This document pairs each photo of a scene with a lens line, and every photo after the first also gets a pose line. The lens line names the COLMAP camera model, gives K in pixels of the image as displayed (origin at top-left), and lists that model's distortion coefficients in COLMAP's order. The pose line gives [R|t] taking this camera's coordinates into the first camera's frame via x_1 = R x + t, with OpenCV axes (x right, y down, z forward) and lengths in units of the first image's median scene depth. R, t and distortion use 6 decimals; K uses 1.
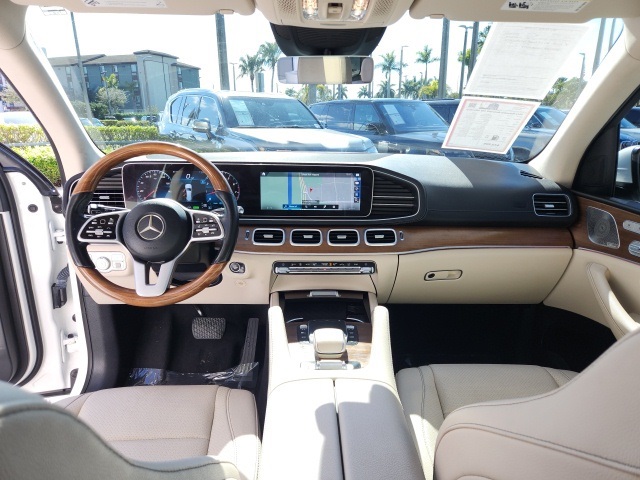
lens RADIAL K [[418.8, 0, 317.9], [0, 418.8, 242.1], [0, 0, 1]] dist [0.065002, -0.053407]
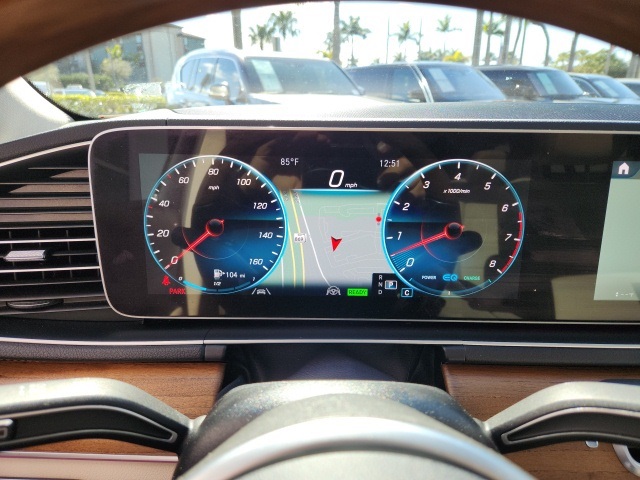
lens RADIAL K [[431.3, 0, 320.0], [0, 431.3, 240.0], [0, 0, 1]] dist [0.063024, -0.066287]
pose [[0.999792, 0.008317, -0.018625, -0.062411], [-0.007499, 0.999022, 0.043565, -0.025864], [0.018970, -0.043417, 0.998877, 0.145637]]
